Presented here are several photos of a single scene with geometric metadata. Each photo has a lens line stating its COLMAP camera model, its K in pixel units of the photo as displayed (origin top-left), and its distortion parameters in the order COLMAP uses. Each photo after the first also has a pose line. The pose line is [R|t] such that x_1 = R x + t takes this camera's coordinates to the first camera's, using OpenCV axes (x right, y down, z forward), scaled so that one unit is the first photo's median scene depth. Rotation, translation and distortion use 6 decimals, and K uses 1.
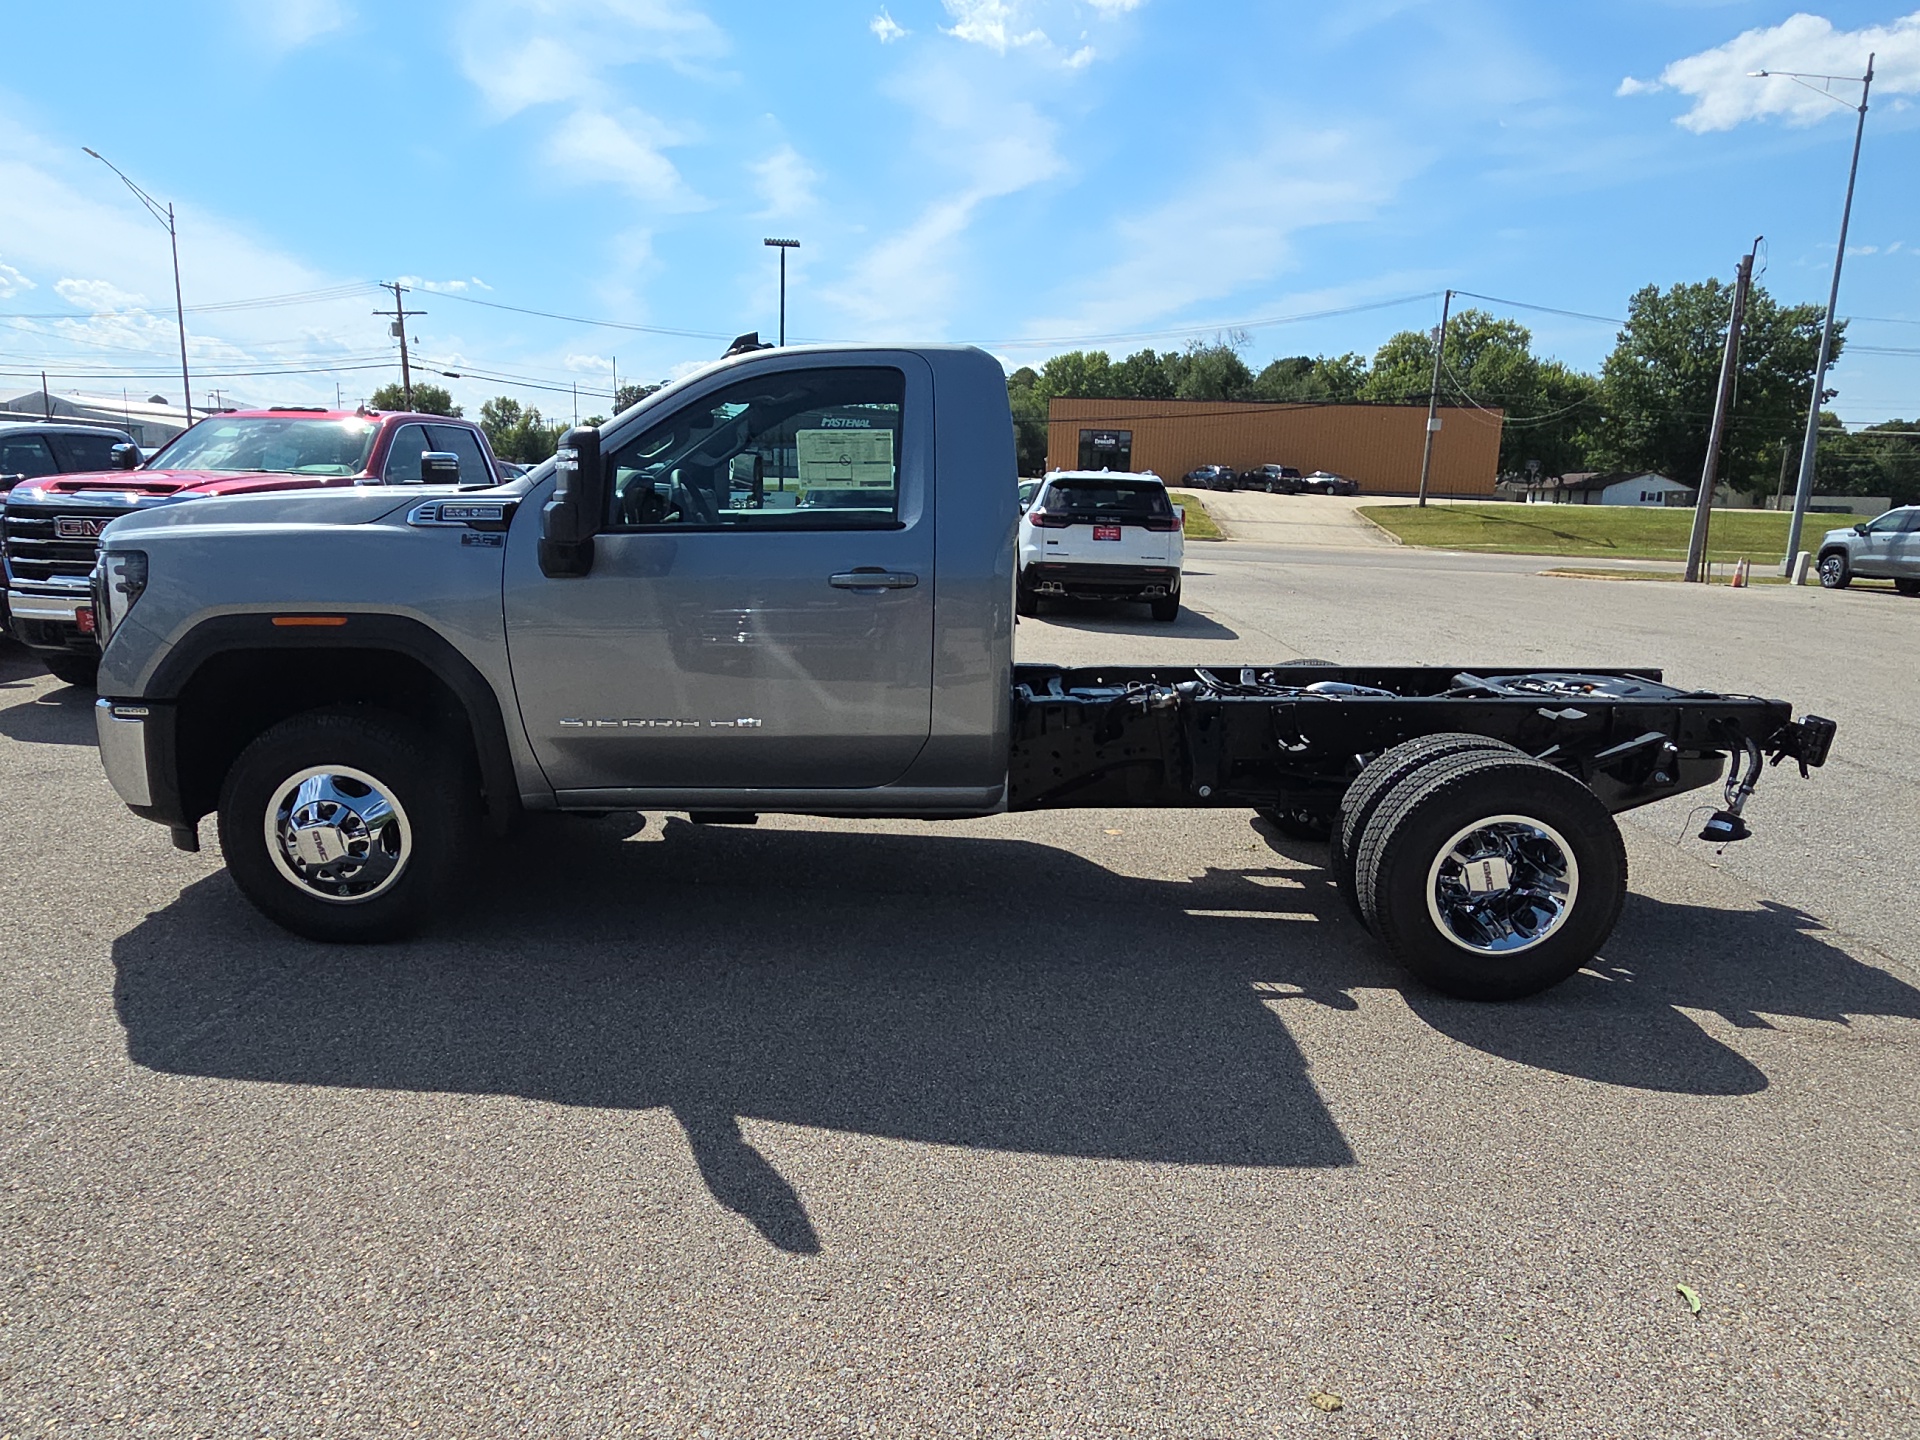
lens RADIAL K [[1203.8, 0, 944.7], [0, 1203.8, 729.9], [0, 0, 1]] dist [0.009363, -0.003778]
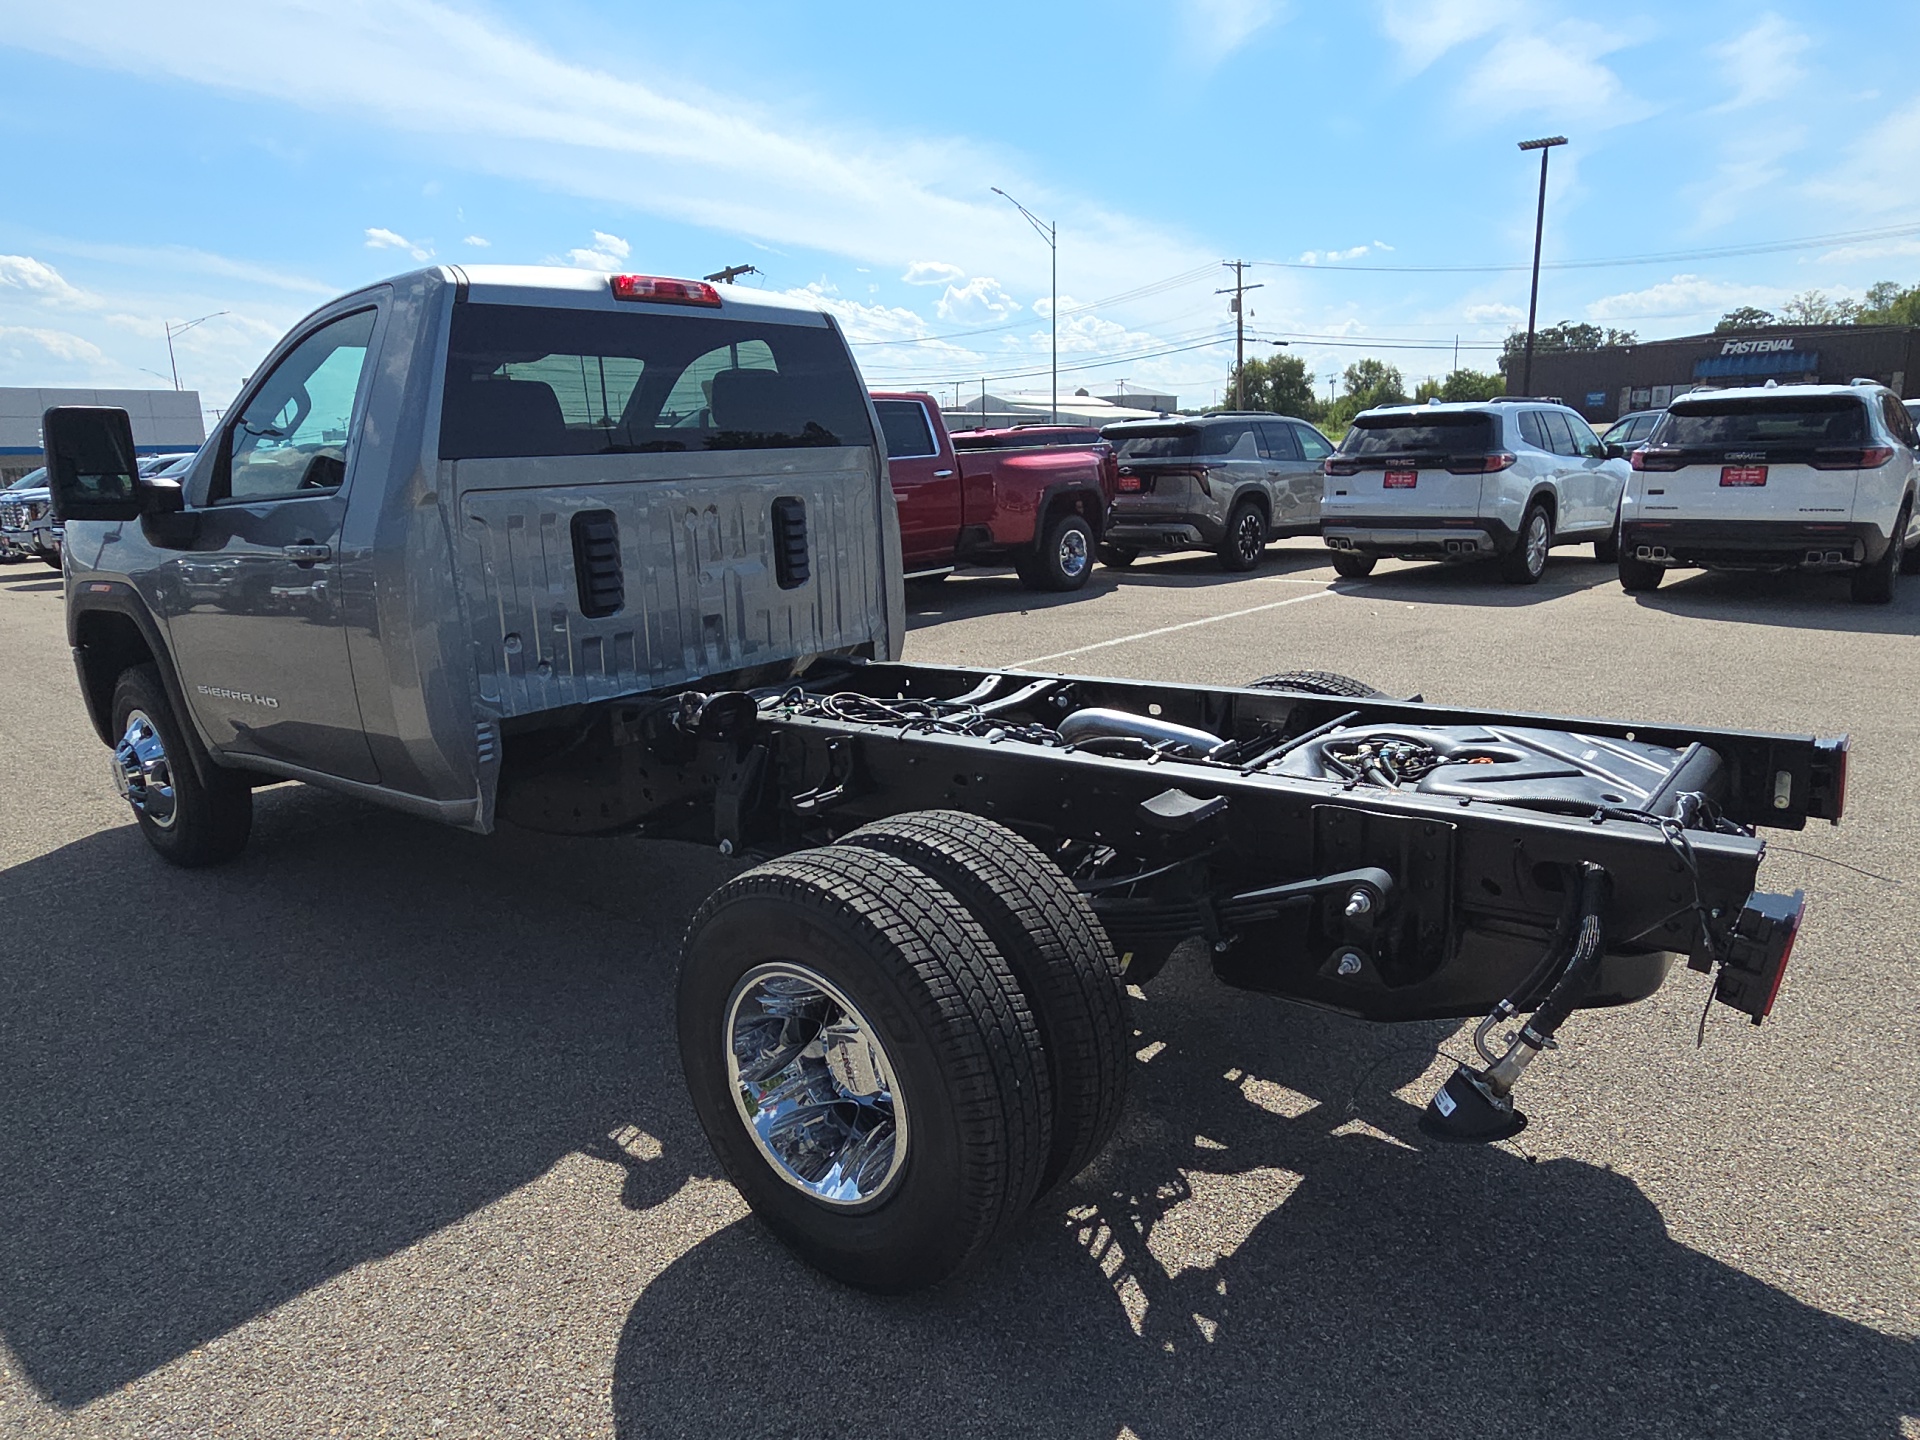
lens RADIAL K [[1203.8, 0, 944.7], [0, 1203.8, 729.9], [0, 0, 1]] dist [0.009363, -0.003778]
pose [[0.765781, 0.092485, -0.636416, 0.237229], [-0.074139, 0.995703, 0.055489, -0.021135], [0.638813, 0.004691, 0.769348, 0.165389]]
